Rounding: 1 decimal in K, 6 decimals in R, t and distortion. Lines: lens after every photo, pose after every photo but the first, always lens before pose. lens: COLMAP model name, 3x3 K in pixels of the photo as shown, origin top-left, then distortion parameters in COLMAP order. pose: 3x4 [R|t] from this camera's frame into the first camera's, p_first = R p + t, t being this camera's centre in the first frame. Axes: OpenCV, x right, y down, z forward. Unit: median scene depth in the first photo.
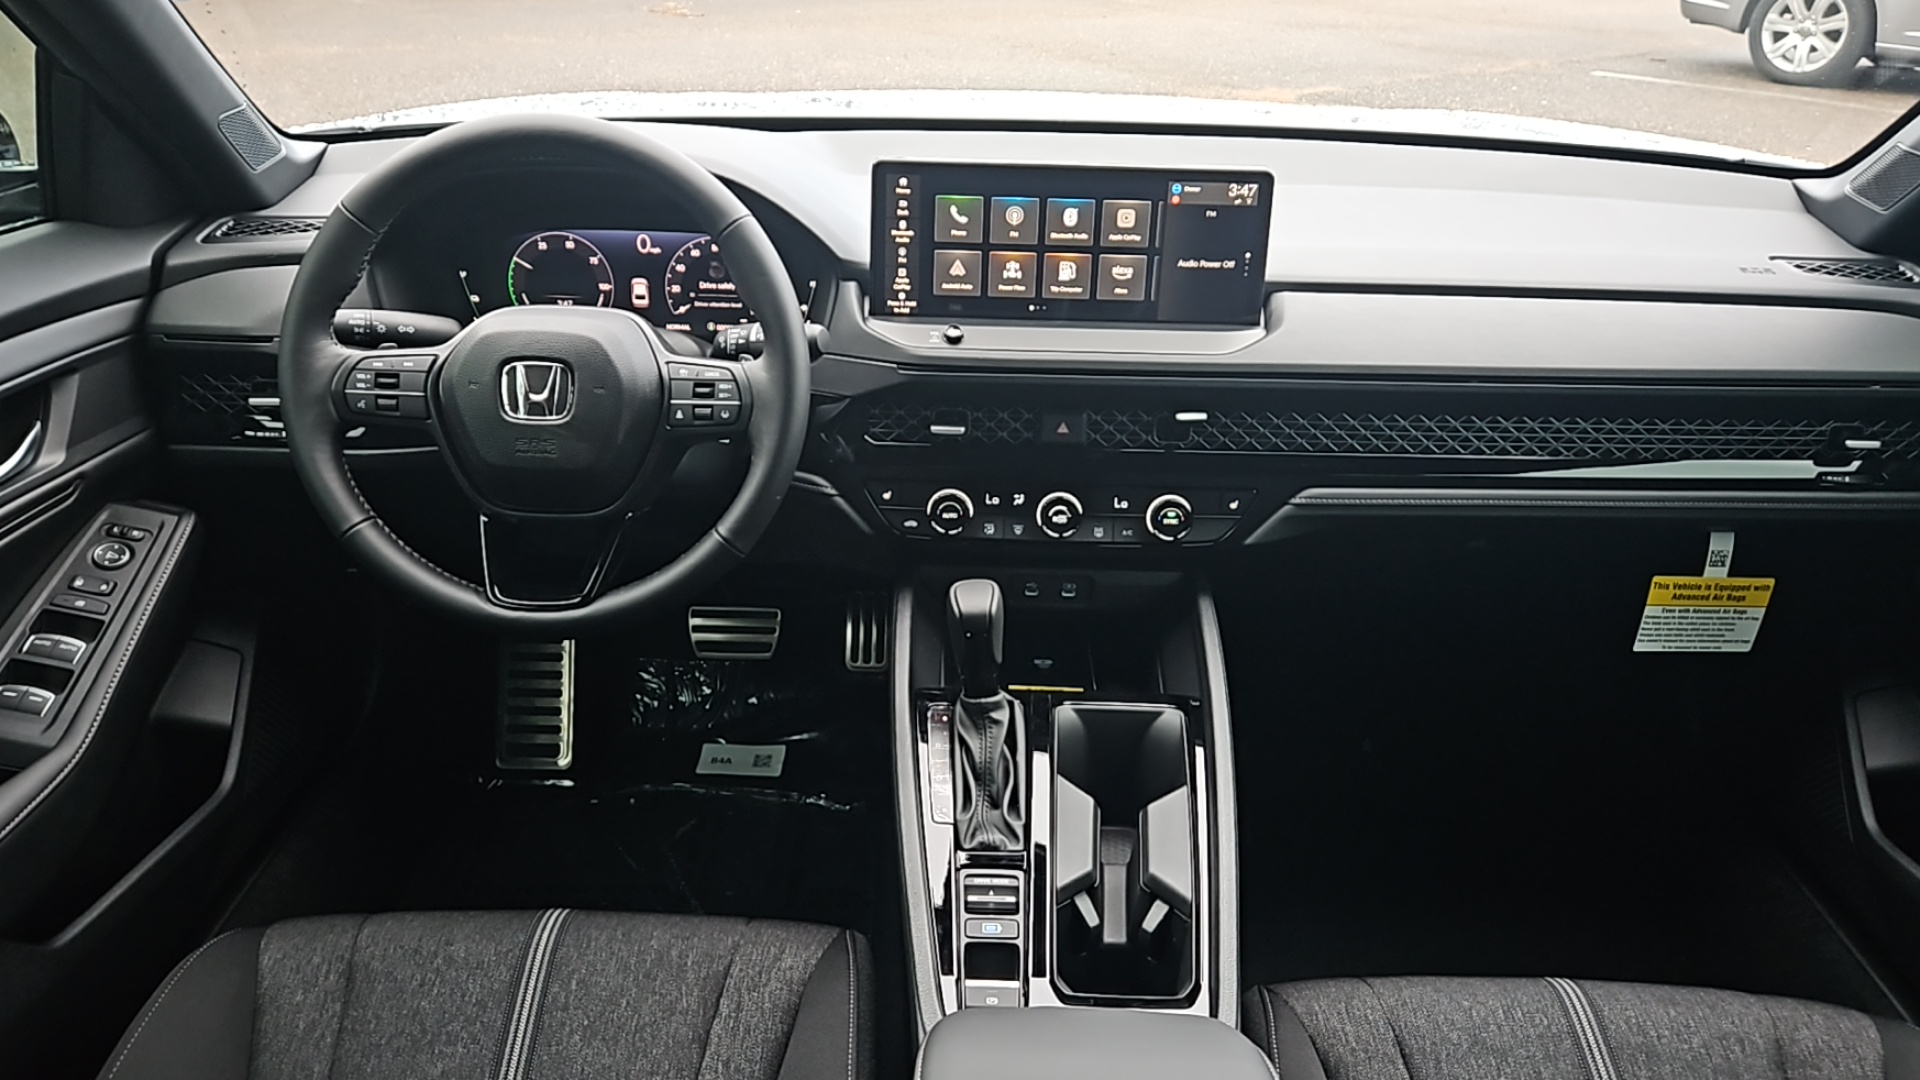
lens RADIAL K [[1396.6, 0, 973.3], [0, 1396.6, 544.3], [0, 0, 1]] dist [0.047451, -0.037801]
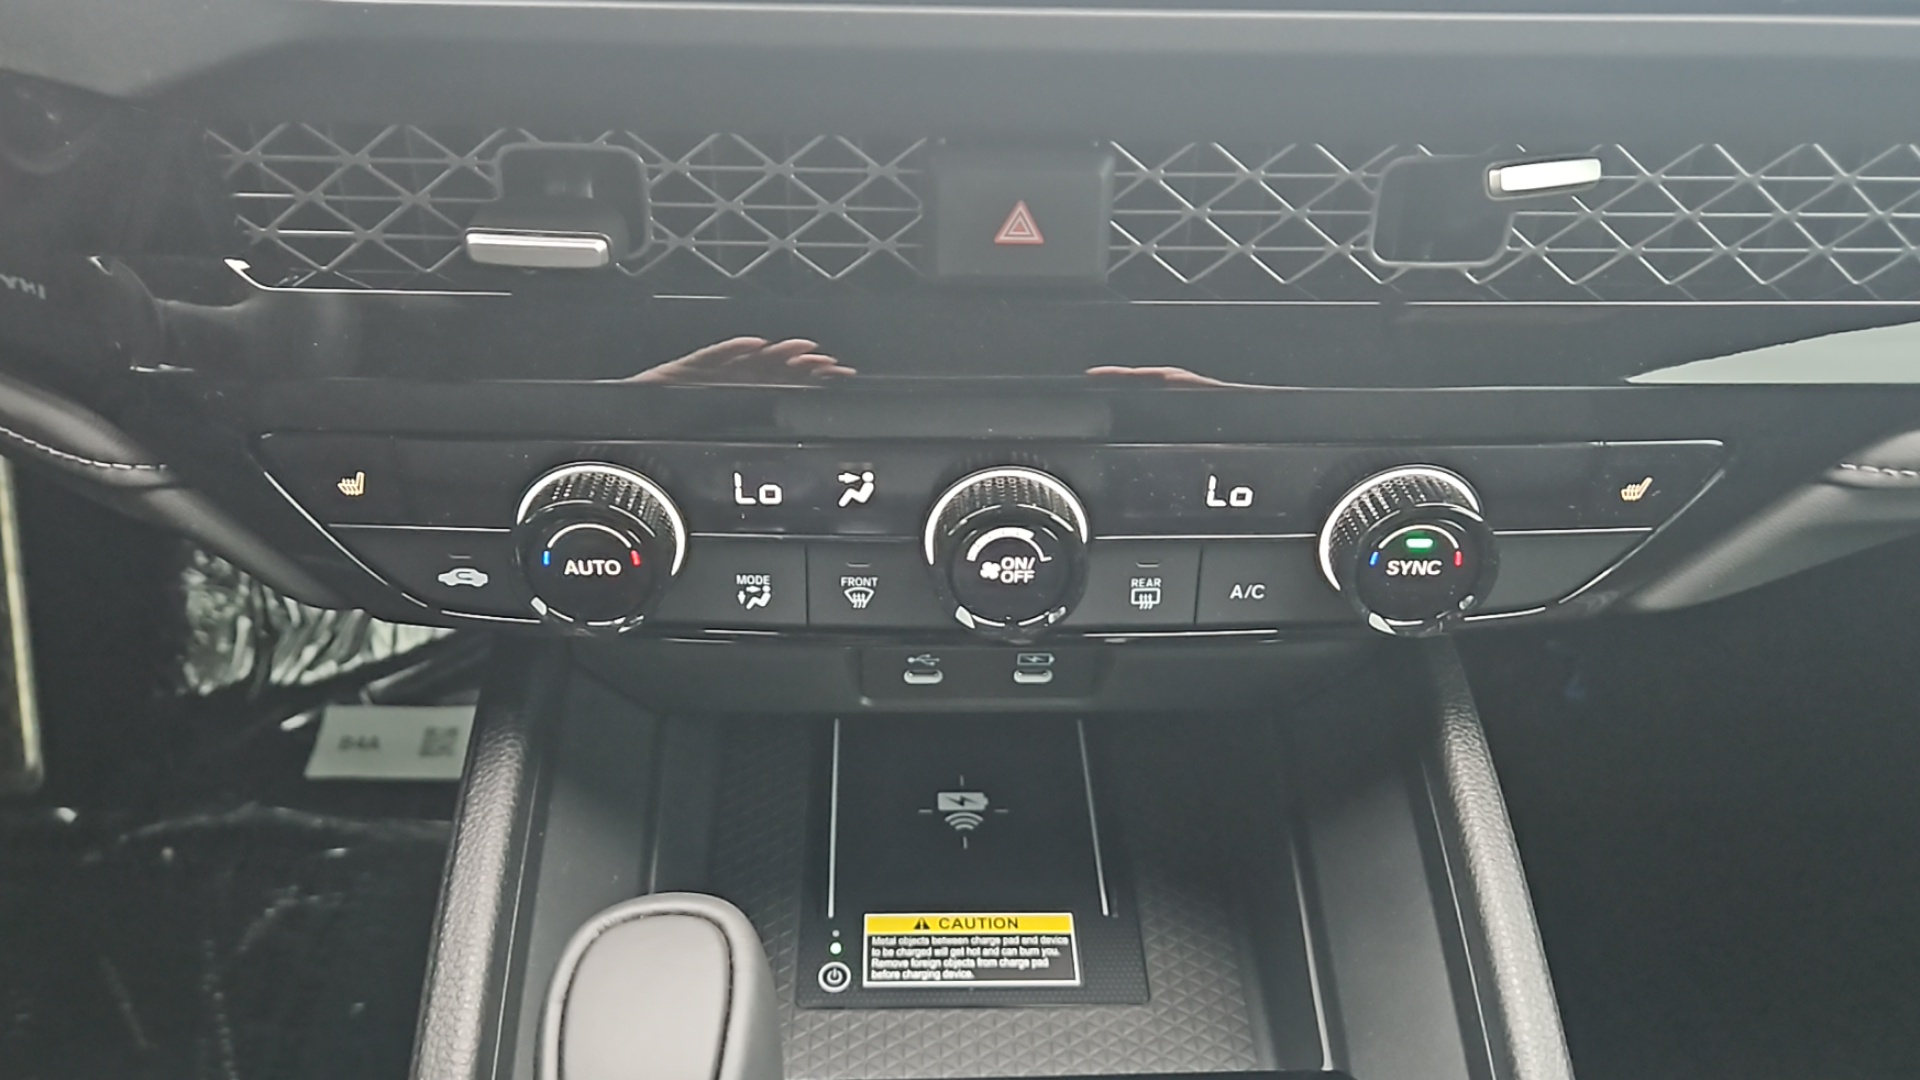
lens RADIAL K [[1396.6, 0, 974.7], [0, 1396.6, 540.0], [0, 0, 1]] dist [0.047451, -0.037801]
pose [[0.998745, -0.024846, 0.043477, 0.044098], [0.011300, 0.957659, 0.287683, -0.101589], [-0.048784, -0.286831, 0.956738, 0.747315]]
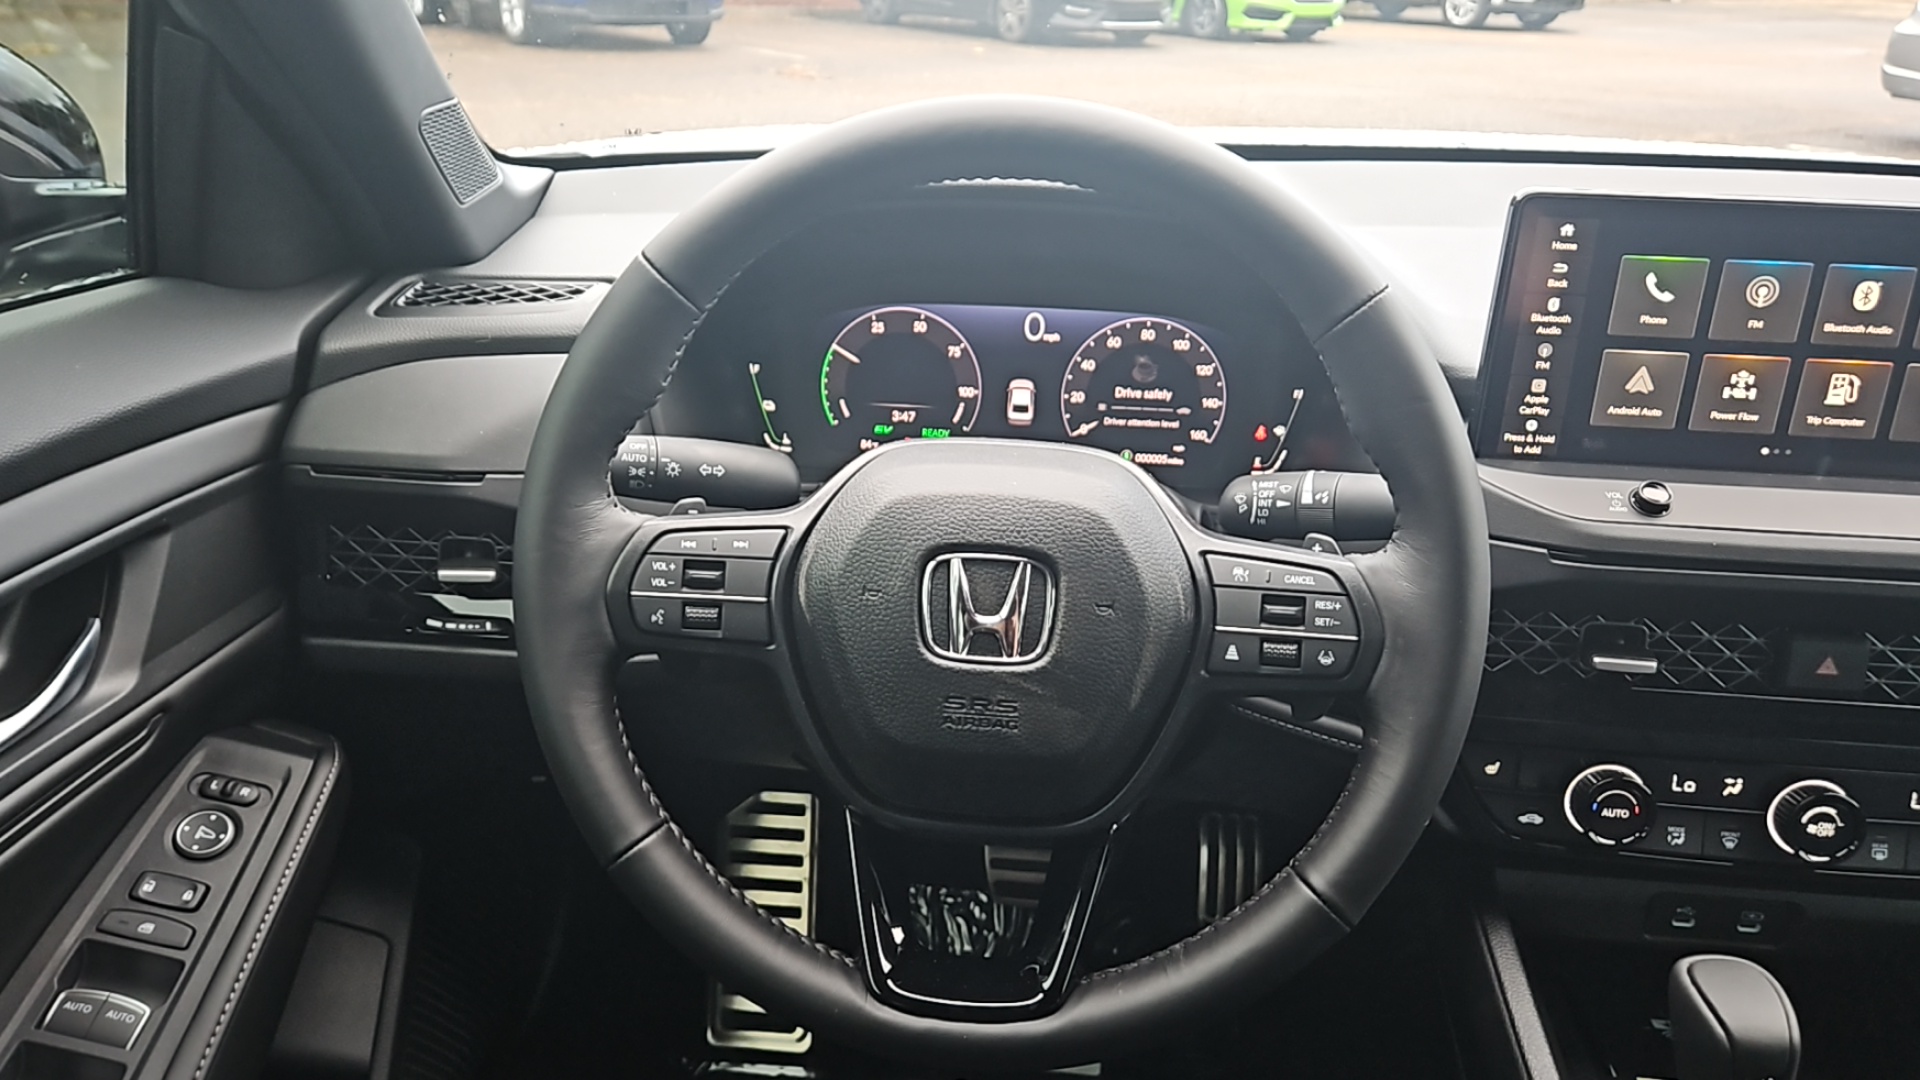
lens RADIAL K [[1396.6, 0, 954.2], [0, 1396.6, 542.4], [0, 0, 1]] dist [0.047451, -0.037801]
pose [[0.997122, 0.031098, -0.069146, -0.249204], [-0.034498, 0.998226, -0.048534, -0.093449], [0.067514, 0.050780, 0.996425, 0.408925]]
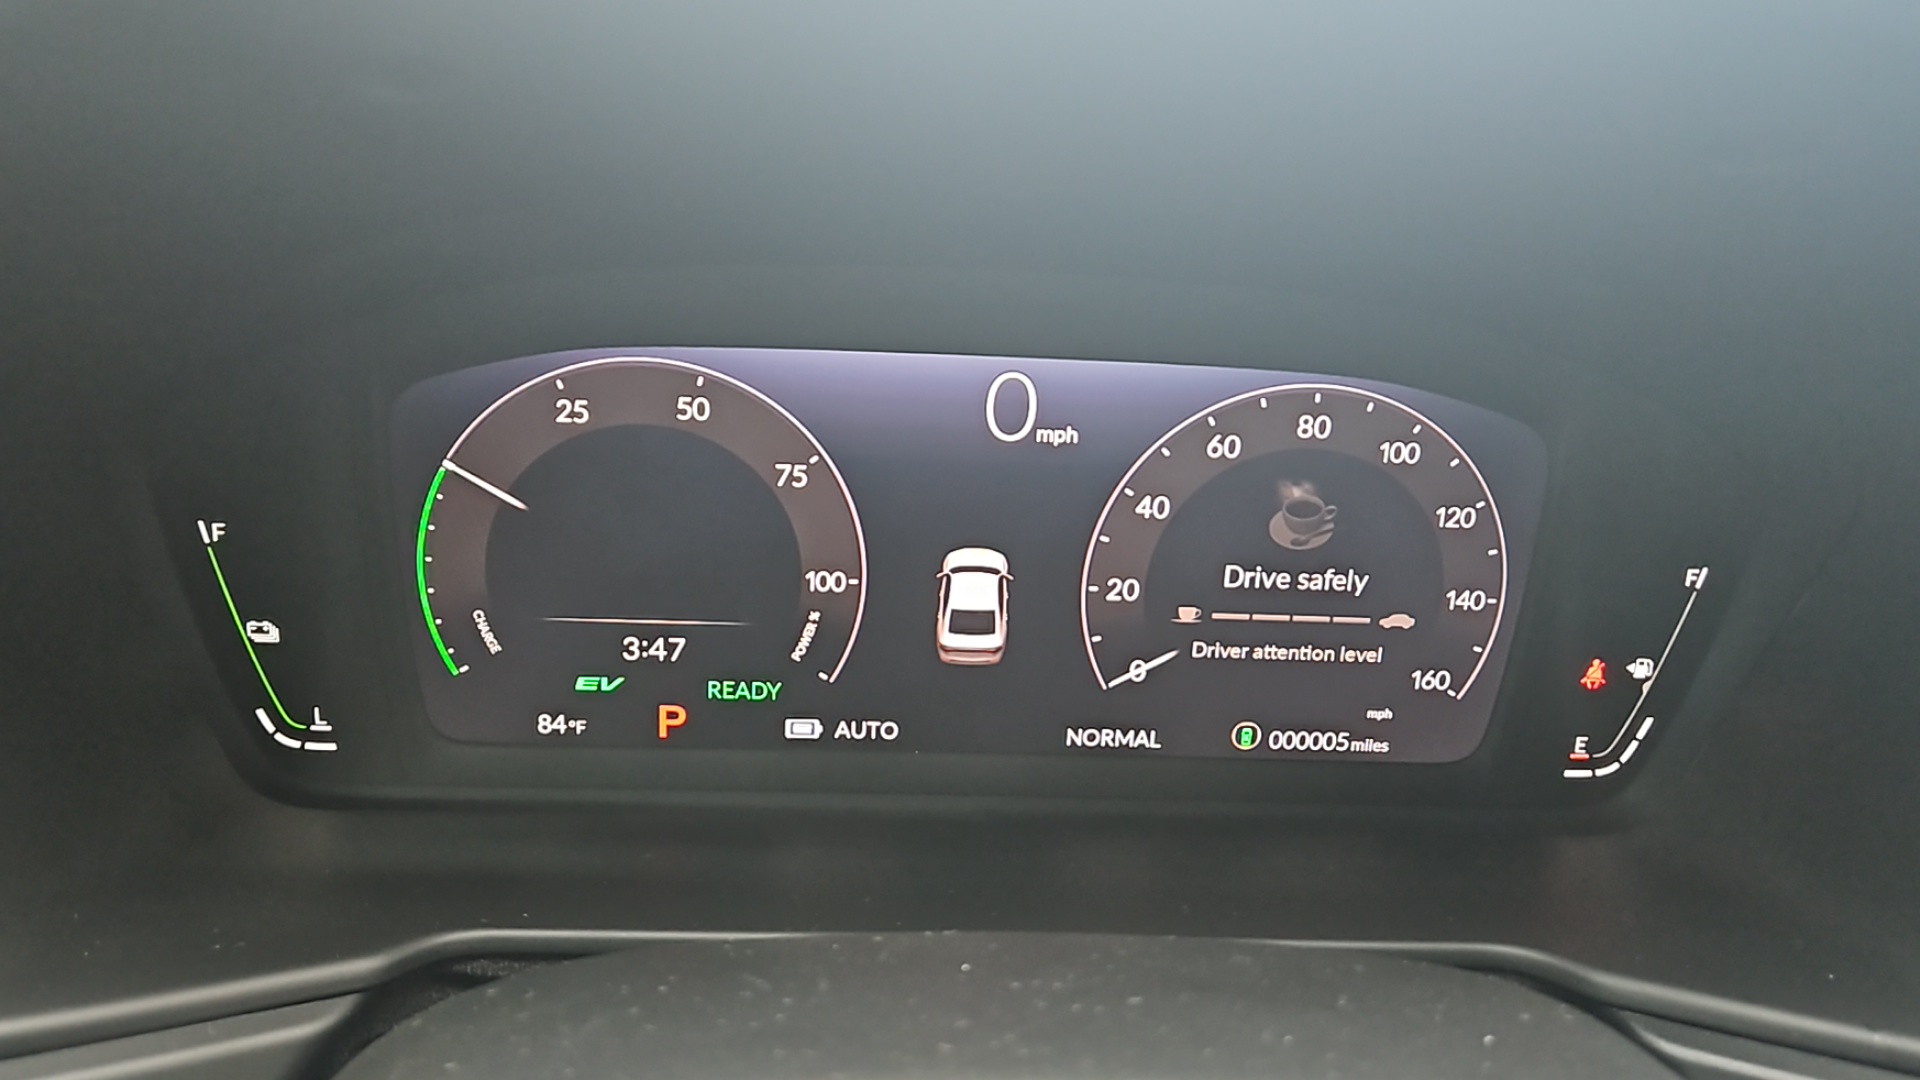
lens RADIAL K [[1396.6, 0, 946.4], [0, 1396.6, 523.7], [0, 0, 1]] dist [0.047451, -0.037801]
pose [[0.998289, 0.009885, 0.057638, -0.287623], [-0.006725, 0.998477, -0.054751, -0.202367], [-0.058092, 0.054270, 0.996835, 0.855234]]
